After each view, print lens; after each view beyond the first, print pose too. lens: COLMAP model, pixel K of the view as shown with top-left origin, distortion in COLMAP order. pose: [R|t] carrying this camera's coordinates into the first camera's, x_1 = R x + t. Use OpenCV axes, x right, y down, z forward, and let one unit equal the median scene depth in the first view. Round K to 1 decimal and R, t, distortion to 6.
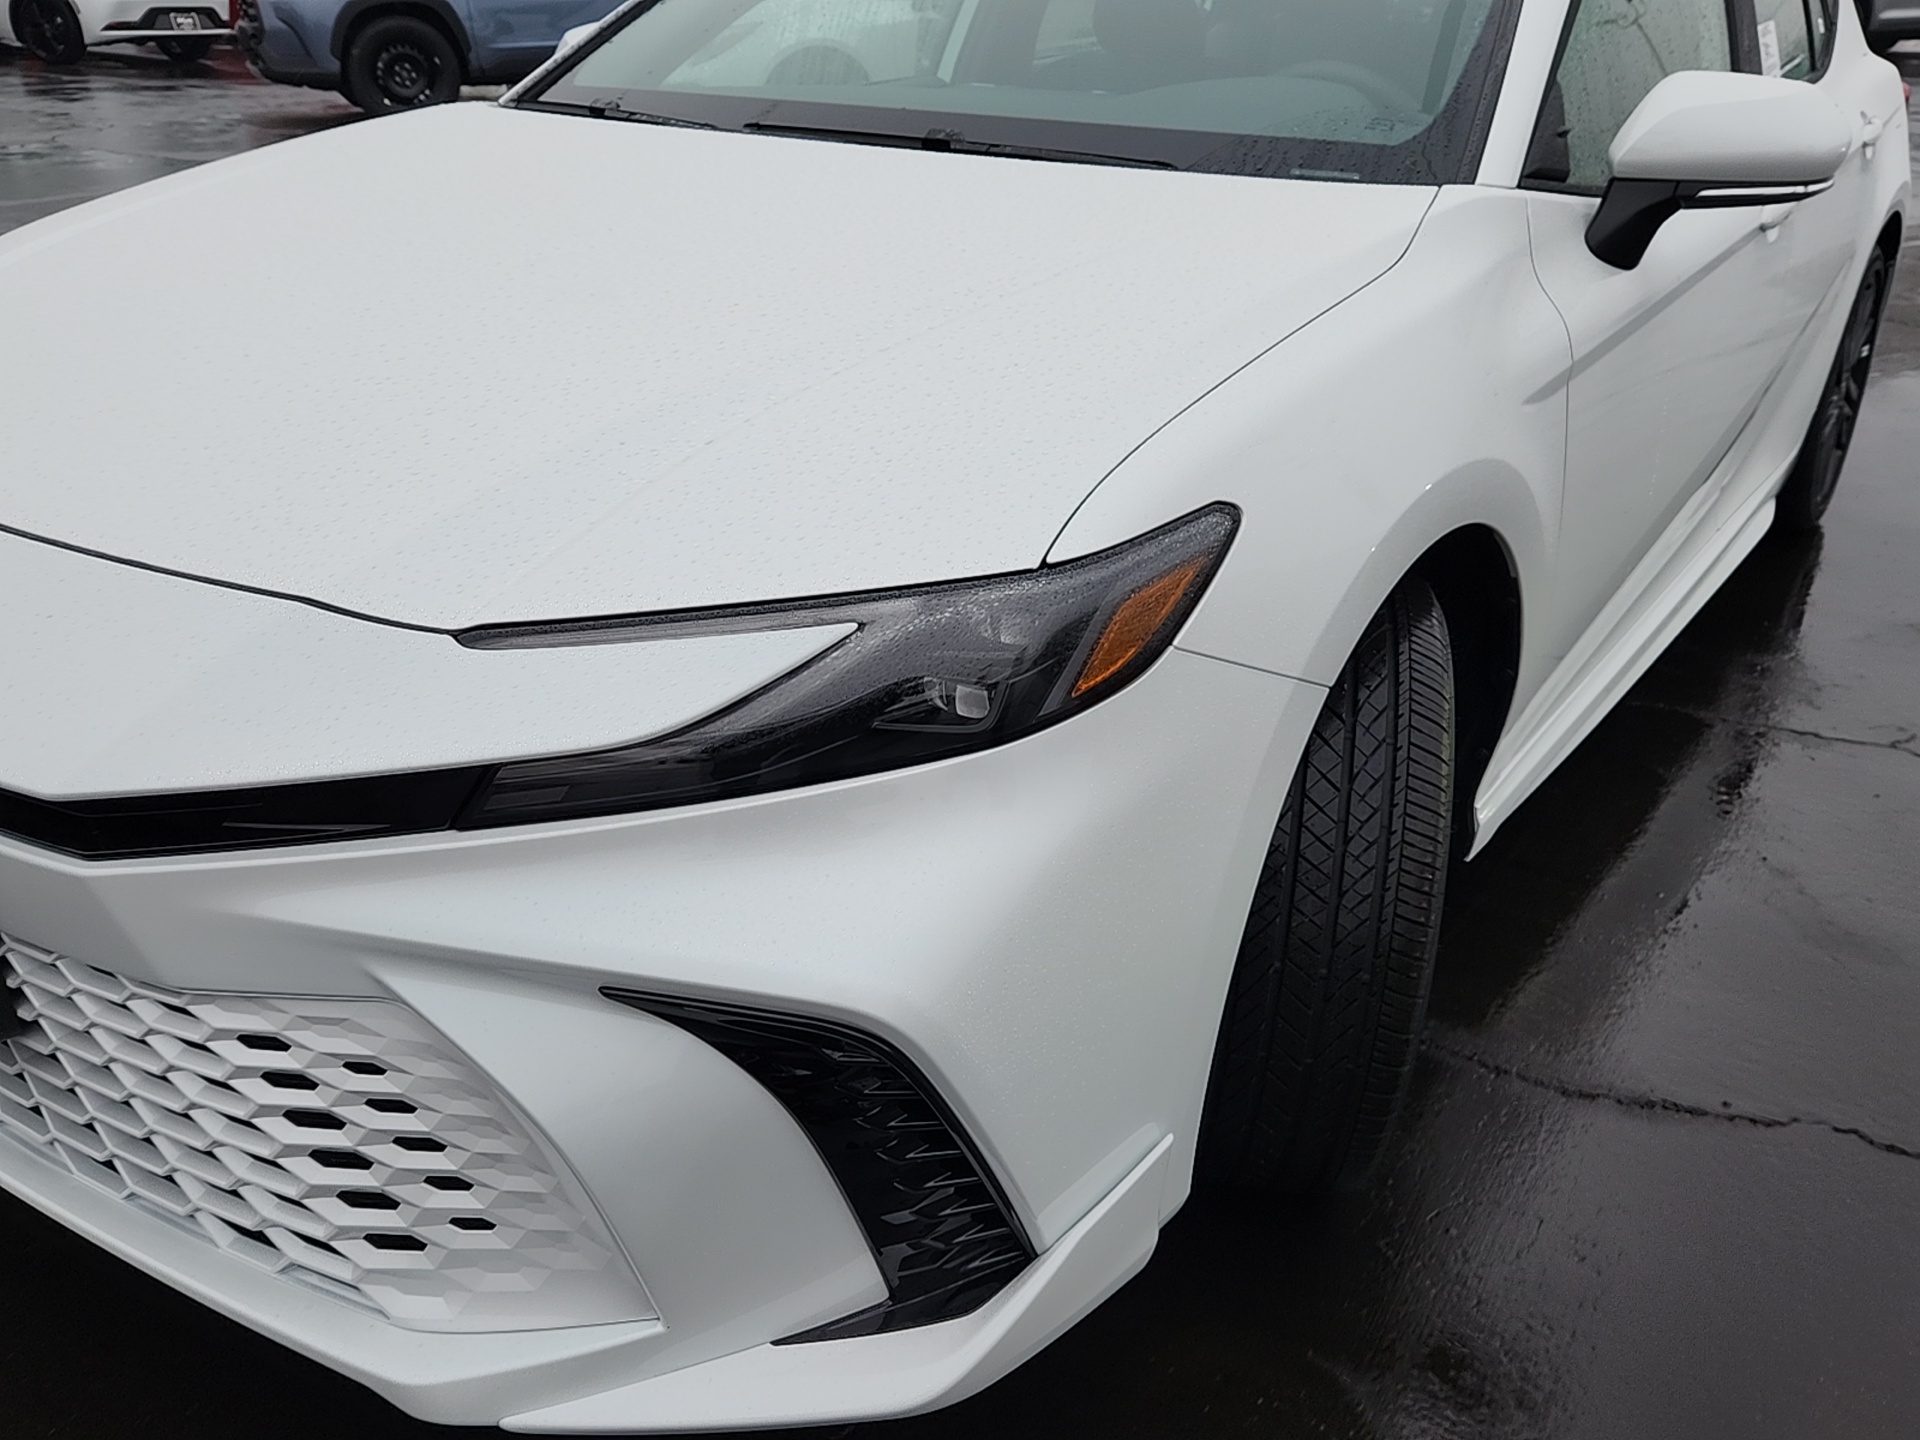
lens RADIAL K [[1638.8, 0, 960.0], [0, 1638.8, 720.0], [0, 0, 1]] dist [0.043814, -0.021357]
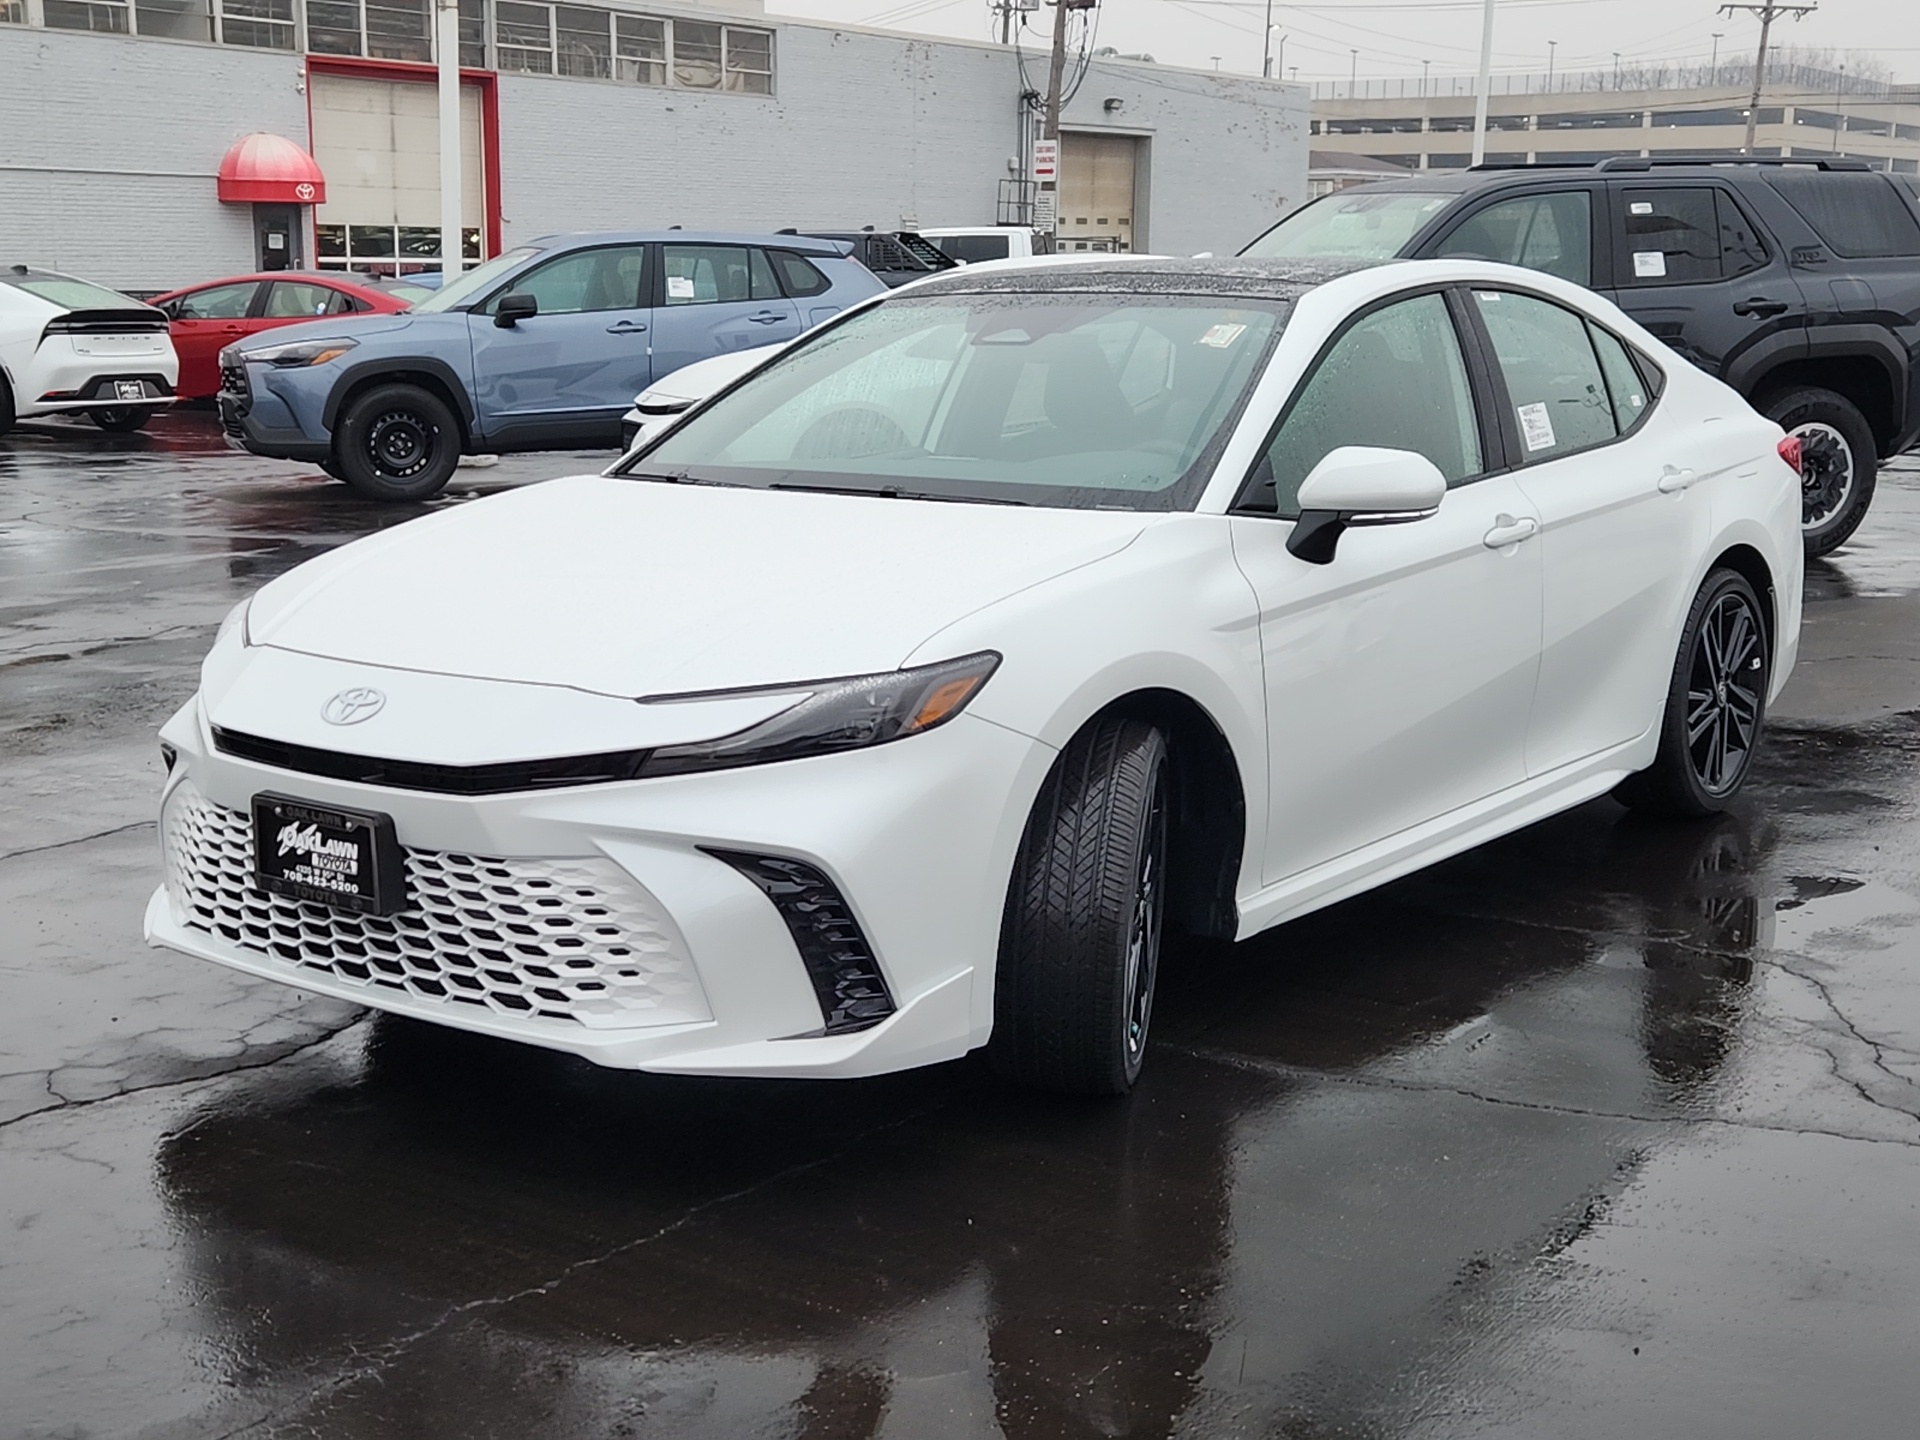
lens RADIAL K [[2402.6, 0, 960.0], [0, 2402.6, 720.0], [0, 0, 1]] dist [0.091933, -0.122388]
pose [[0.998890, -0.009003, -0.046244, 0.168225], [-0.002766, 0.968670, -0.248334, 0.461483], [0.047031, 0.248187, 0.967570, -1.253881]]
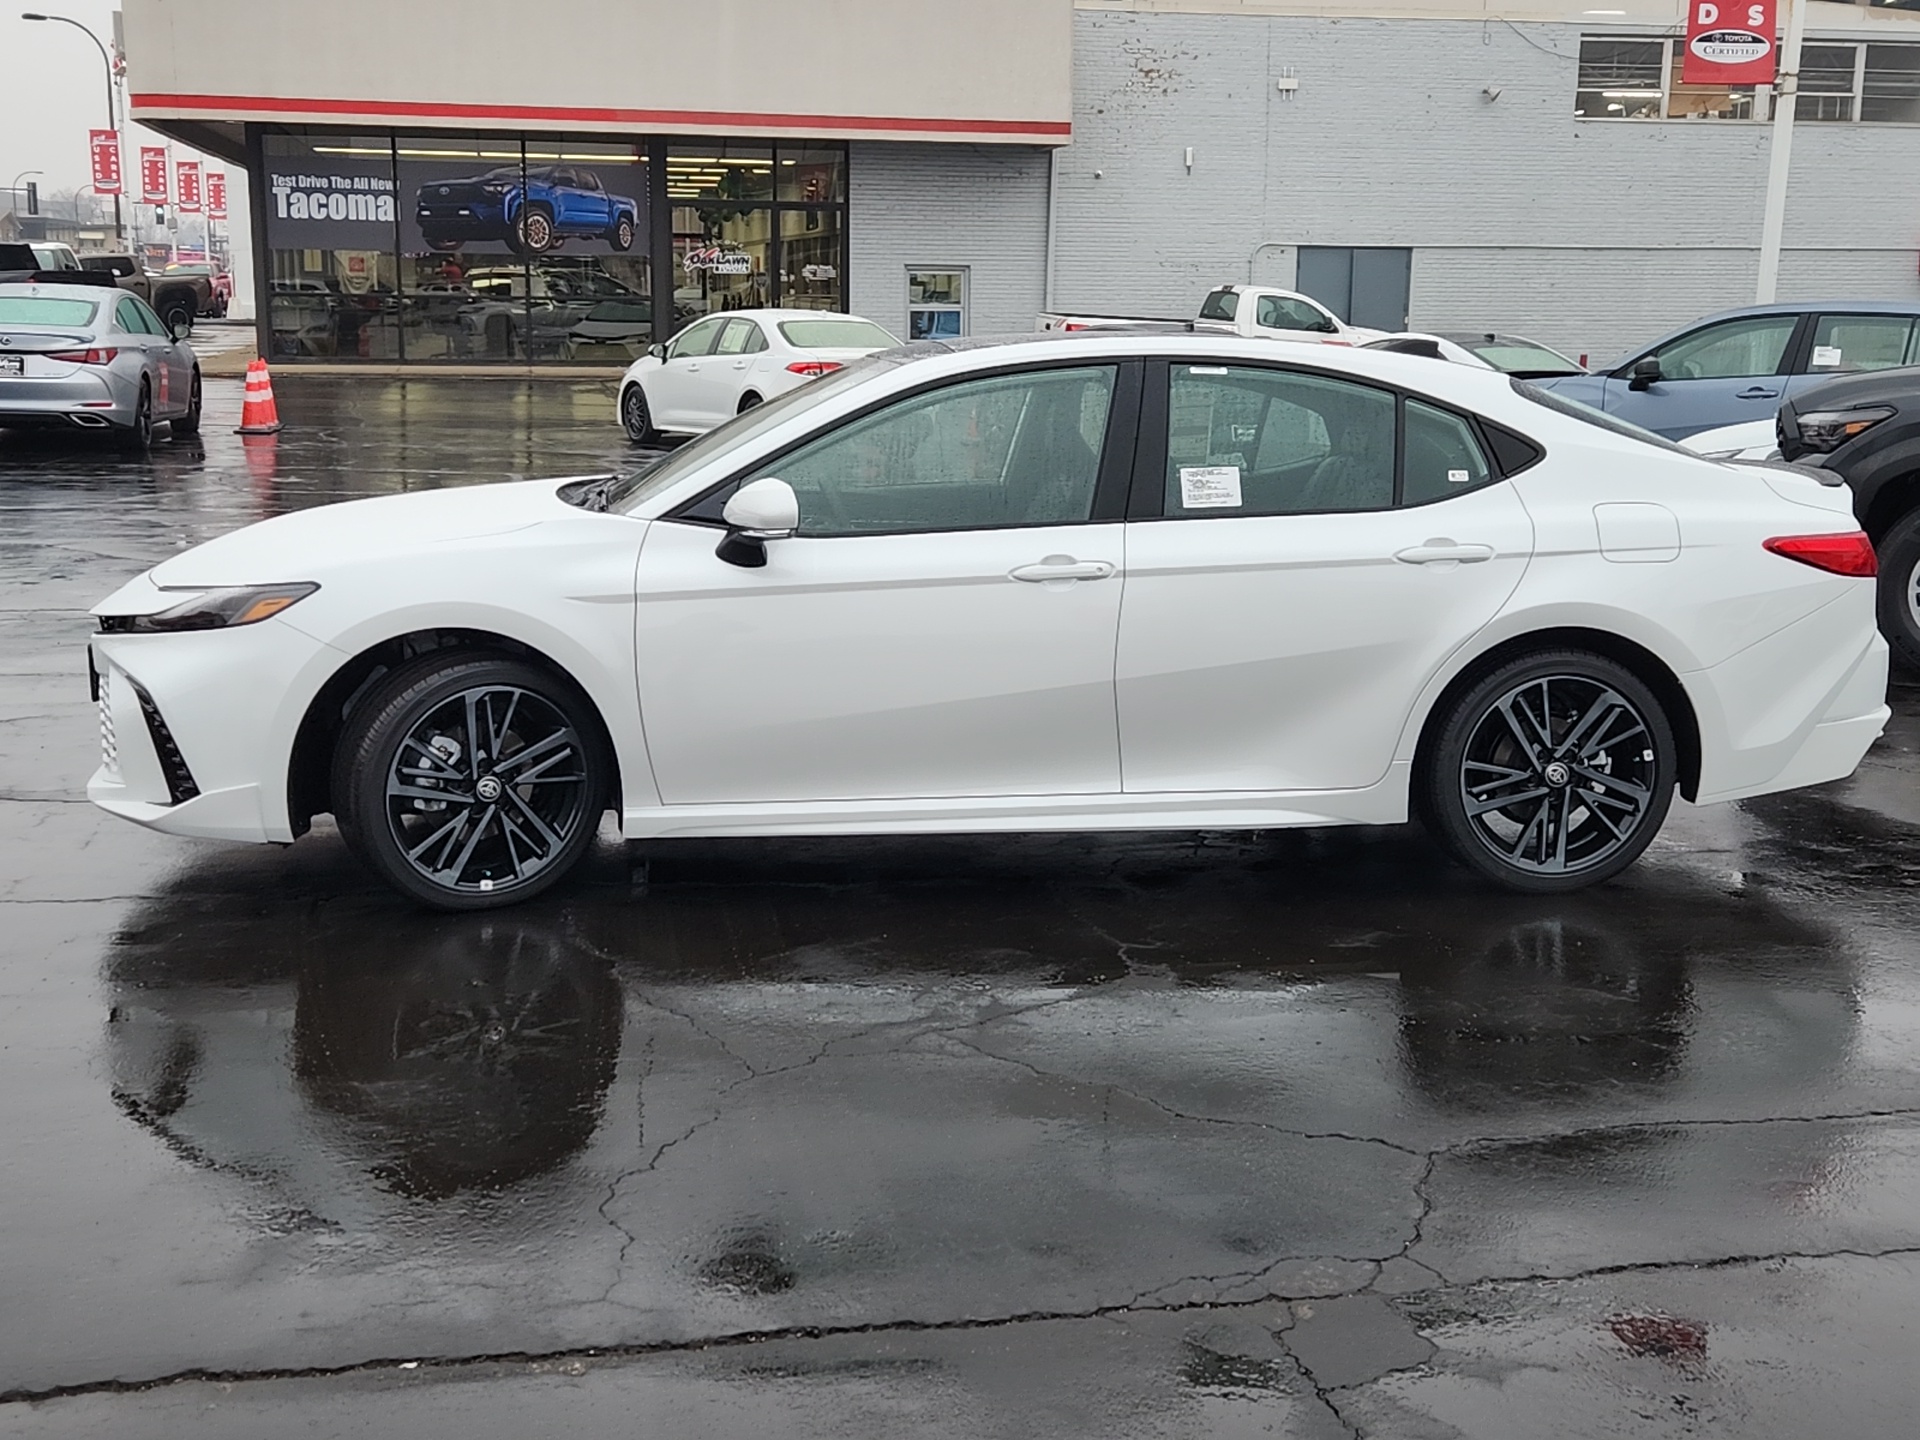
lens RADIAL K [[2402.6, 0, 960.0], [0, 2402.6, 720.0], [0, 0, 1]] dist [0.091933, -0.122388]
pose [[0.687318, 0.112635, -0.717571, 2.840965], [-0.309191, 0.939300, -0.148716, 0.276936], [0.657263, 0.324081, 0.680423, -0.820503]]
